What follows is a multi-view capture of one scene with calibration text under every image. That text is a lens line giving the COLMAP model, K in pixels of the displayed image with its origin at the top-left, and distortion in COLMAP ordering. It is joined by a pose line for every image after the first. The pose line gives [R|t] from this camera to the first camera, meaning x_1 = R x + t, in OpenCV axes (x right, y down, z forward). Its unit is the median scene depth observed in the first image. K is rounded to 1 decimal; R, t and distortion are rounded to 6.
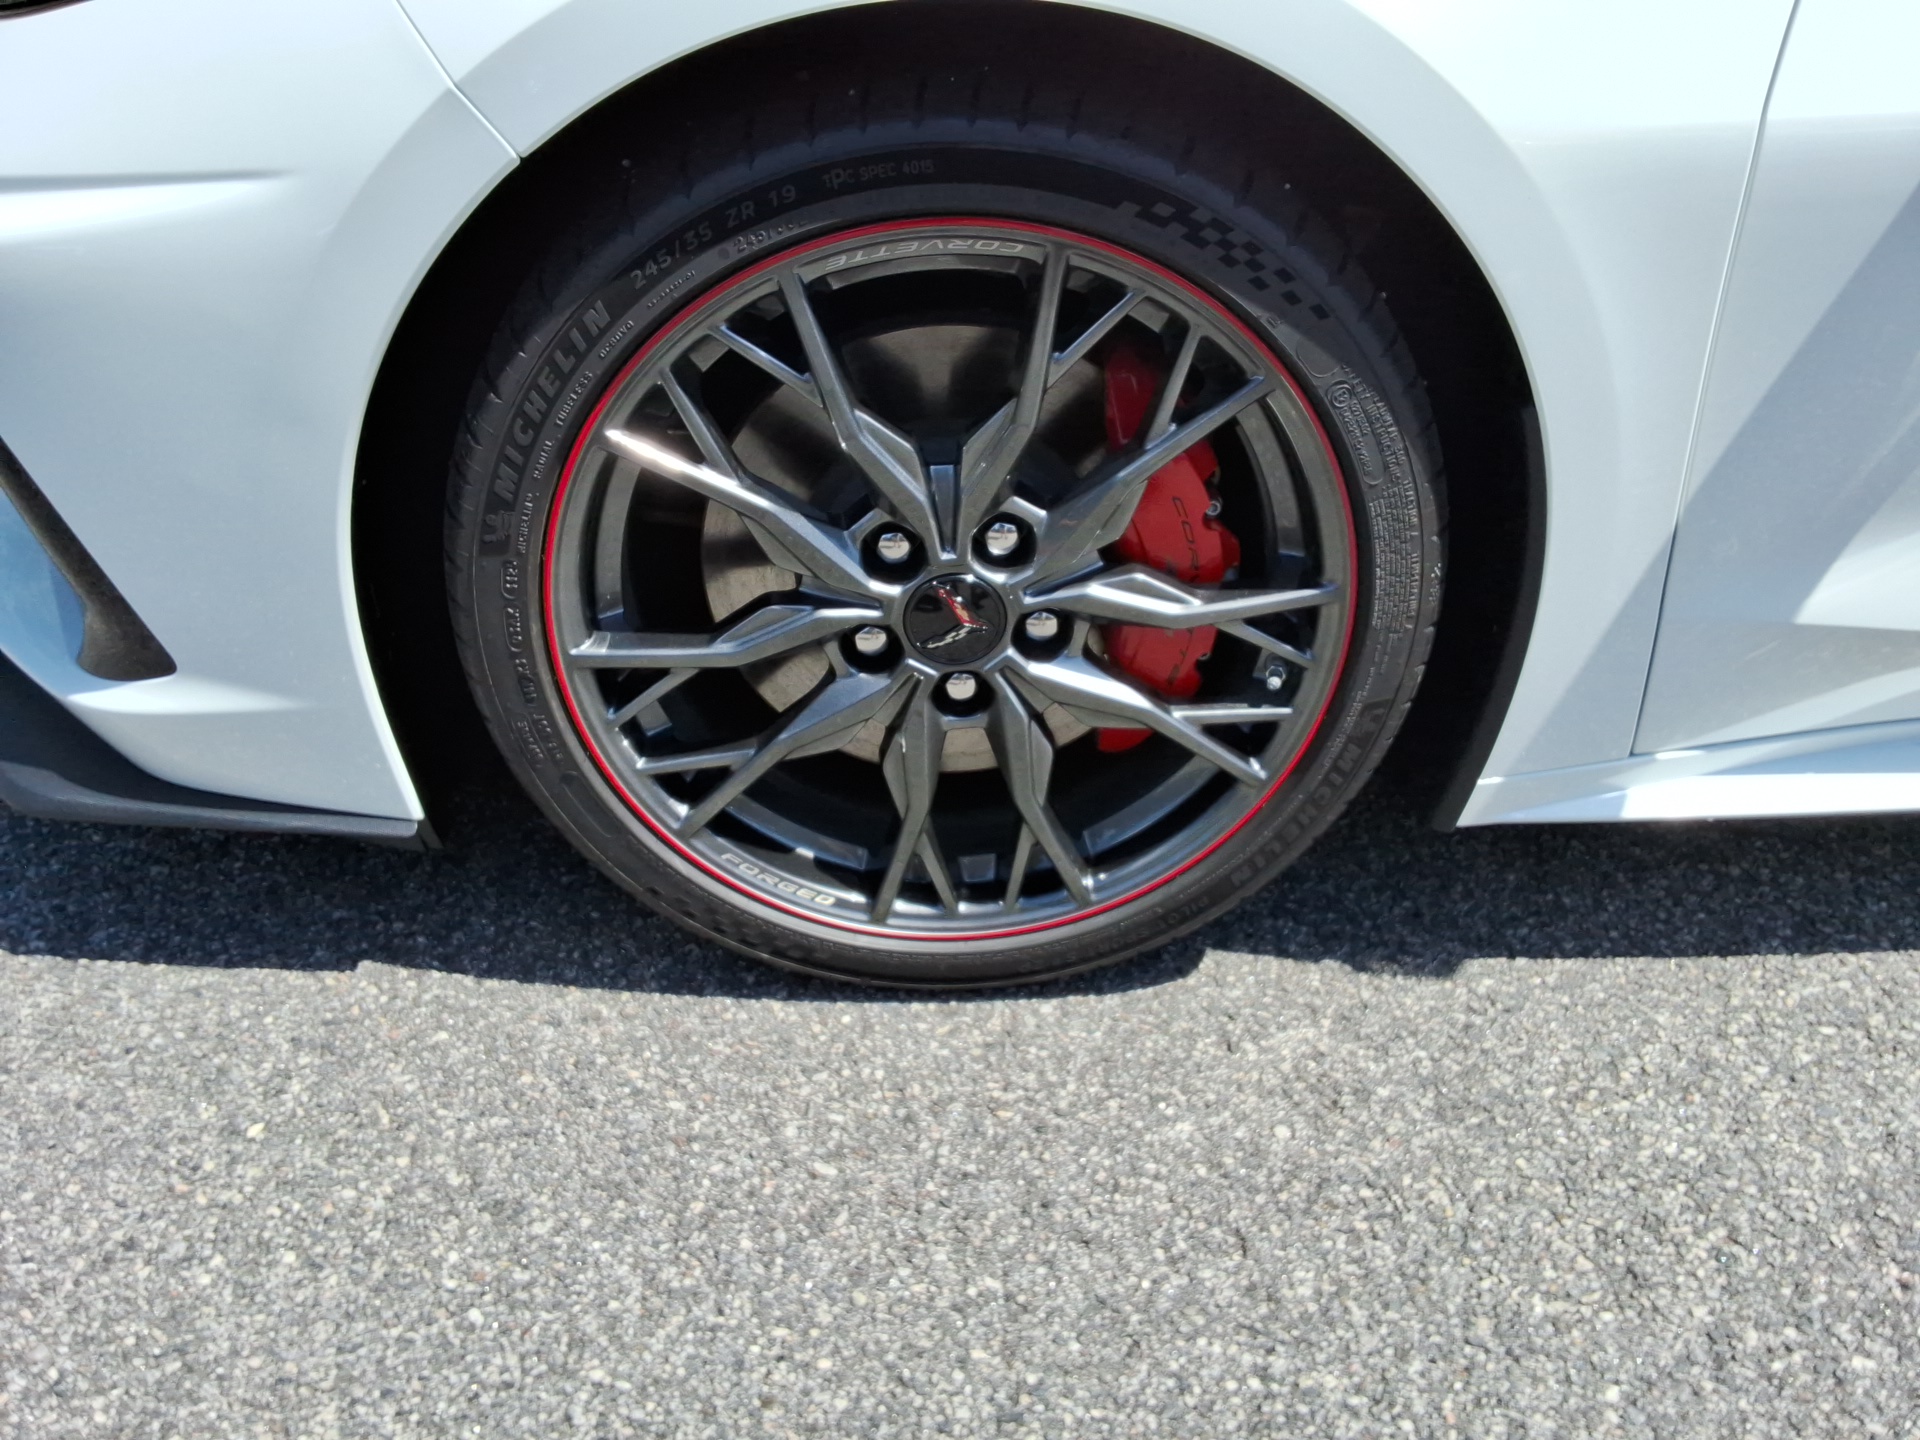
lens RADIAL K [[1552.4, 0, 997.1], [0, 1552.4, 723.1], [0, 0, 1]] dist [0.124661, -0.173000]
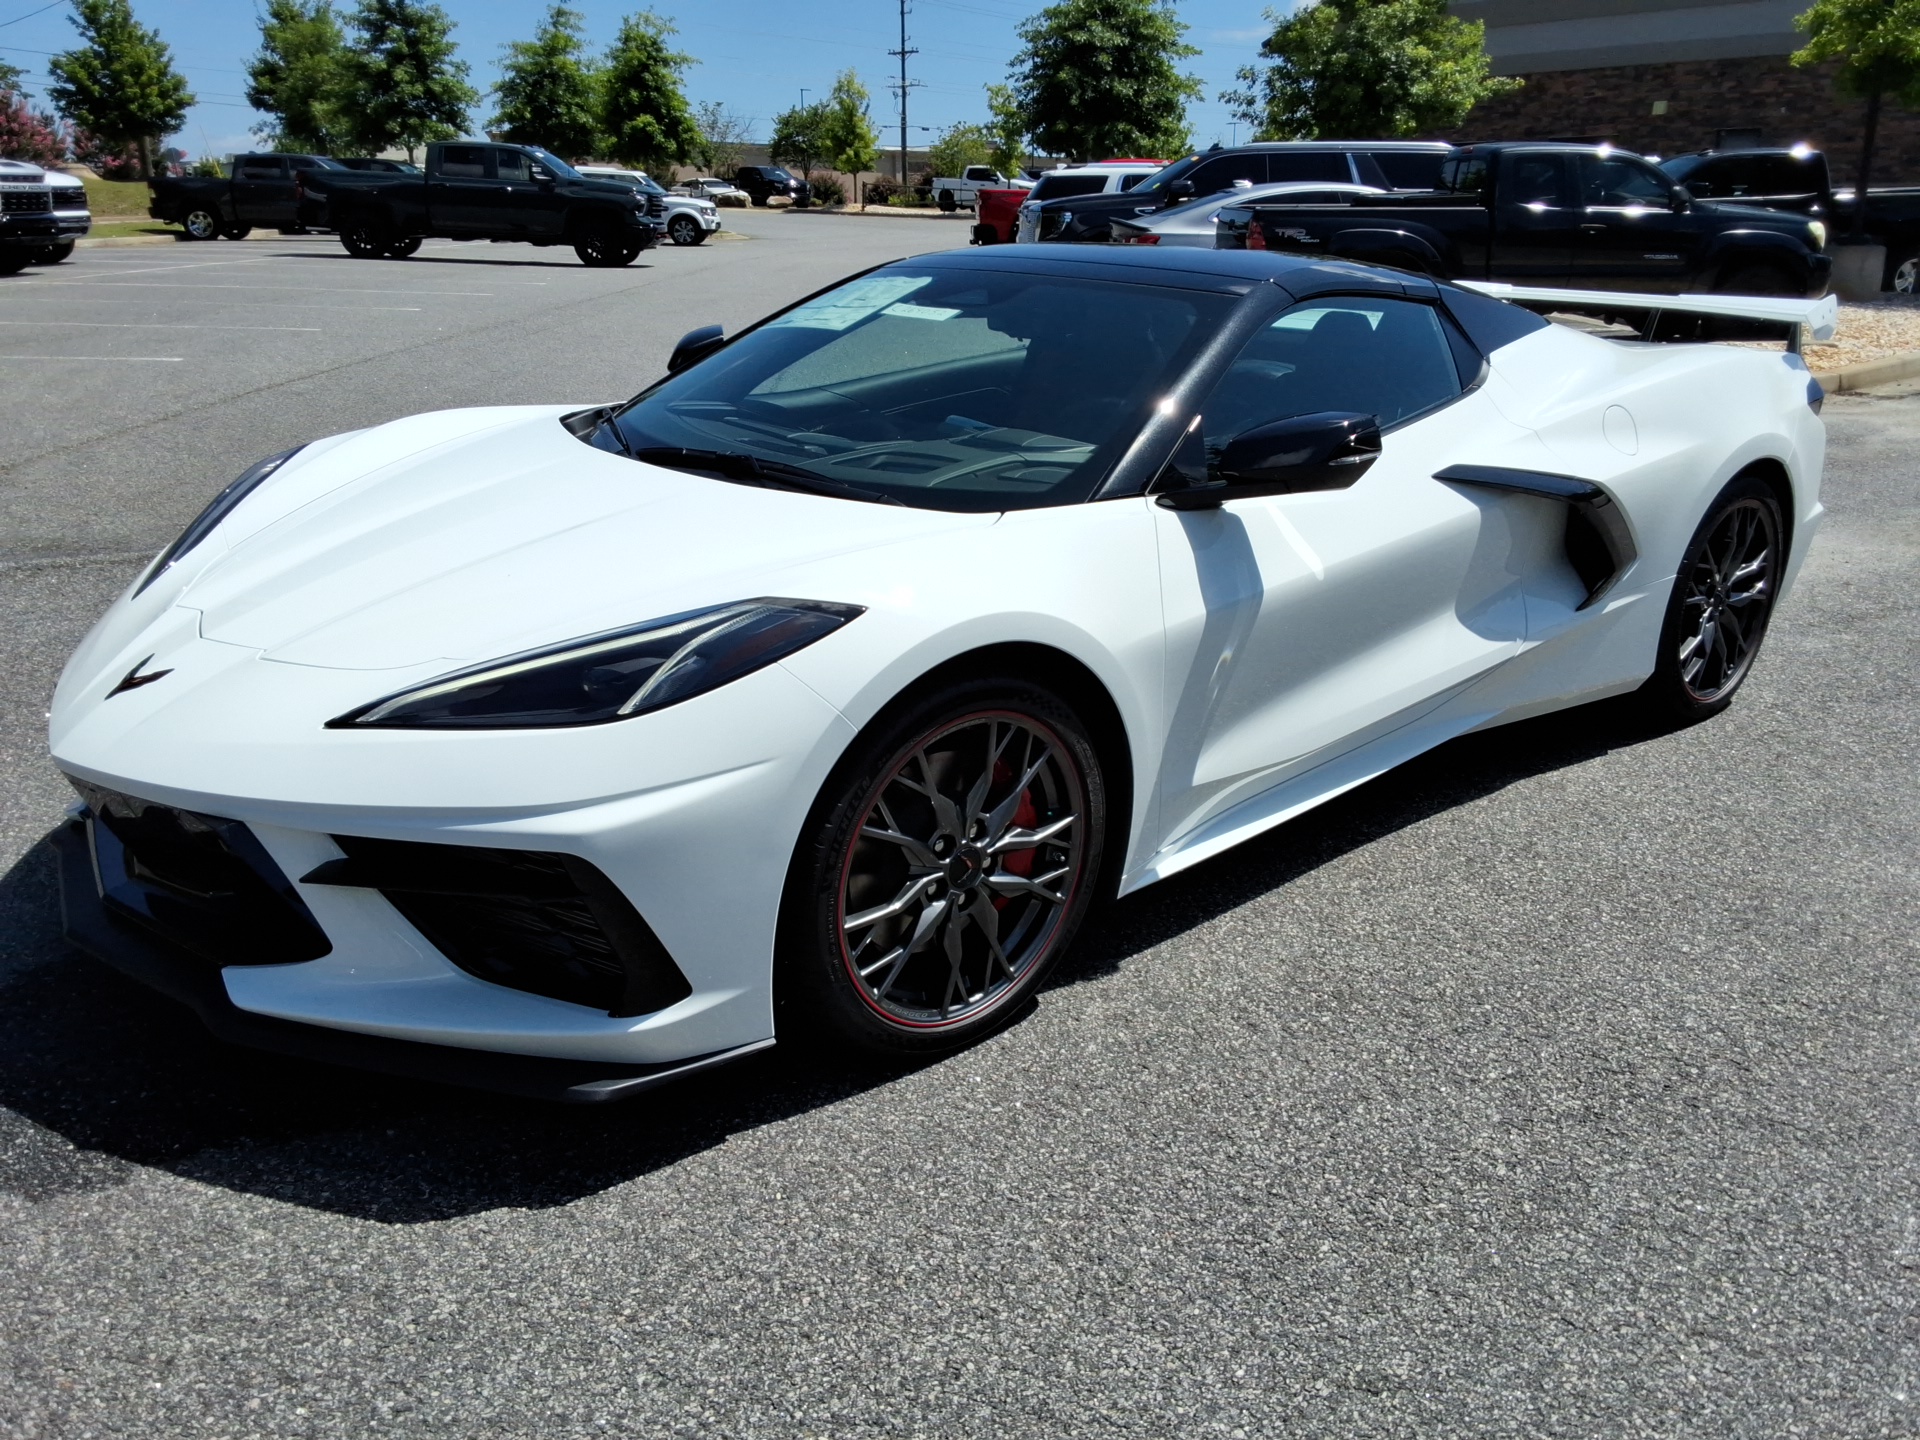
lens RADIAL K [[1541.2, 0, 976.6], [0, 1541.2, 710.6], [0, 0, 1]] dist [0.104914, -0.174546]
pose [[0.770950, -0.219161, 0.598001, -1.360059], [0.349552, 0.930480, -0.109637, -0.022860], [-0.532400, 0.293557, 0.793961, -0.959276]]
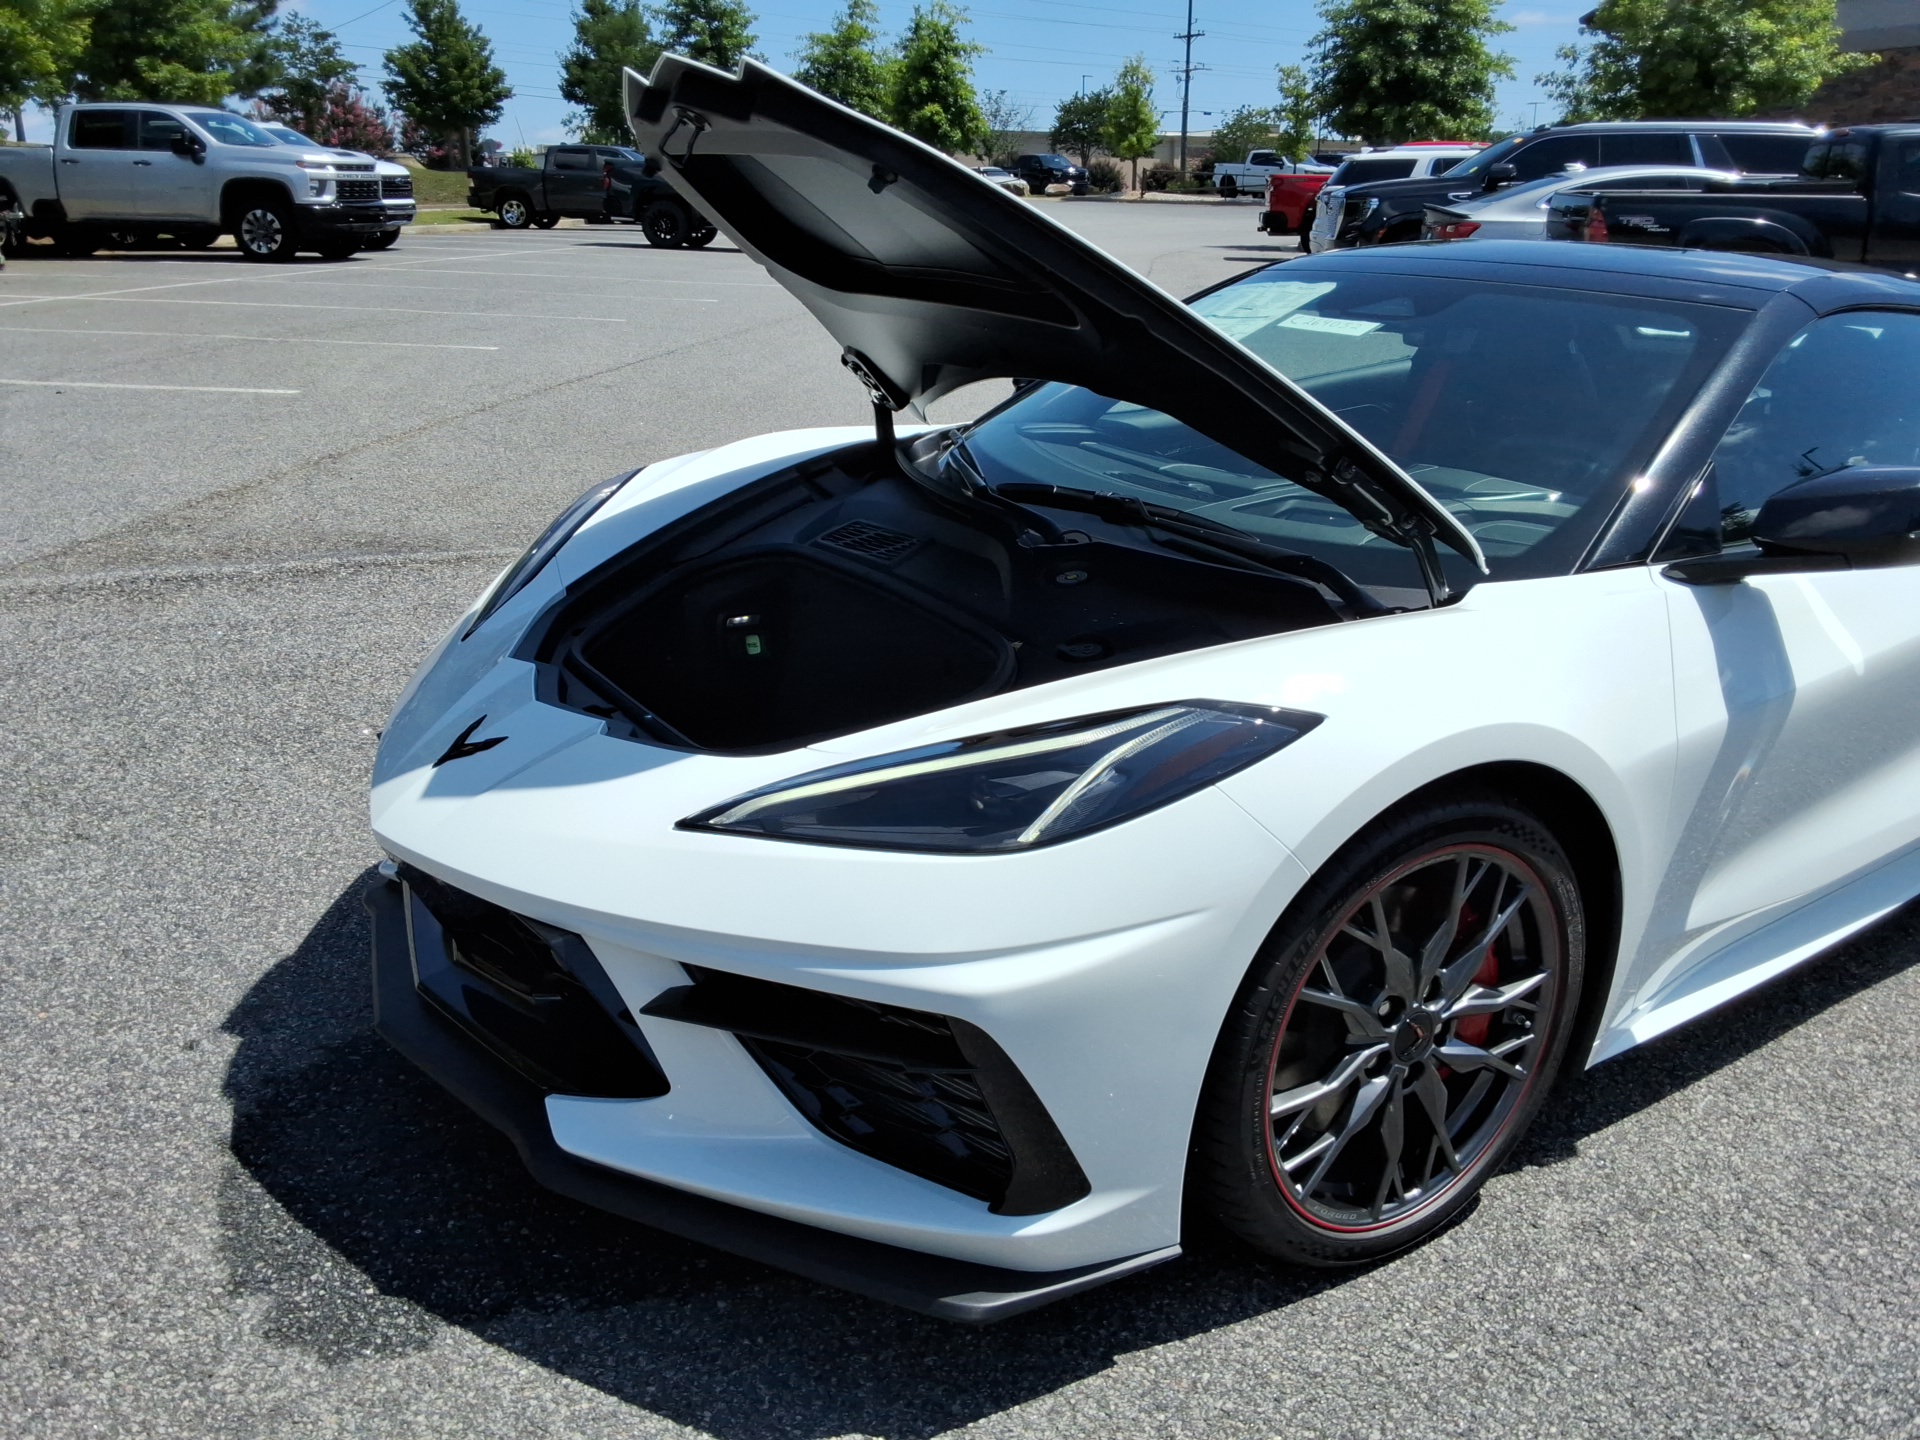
lens RADIAL K [[1541.2, 0, 976.6], [0, 1541.2, 710.6], [0, 0, 1]] dist [0.104914, -0.174546]
pose [[0.865470, -0.182711, 0.466453, -1.287767], [0.282169, 0.947160, -0.152539, -0.300171], [-0.413935, 0.263636, 0.871294, -0.543166]]
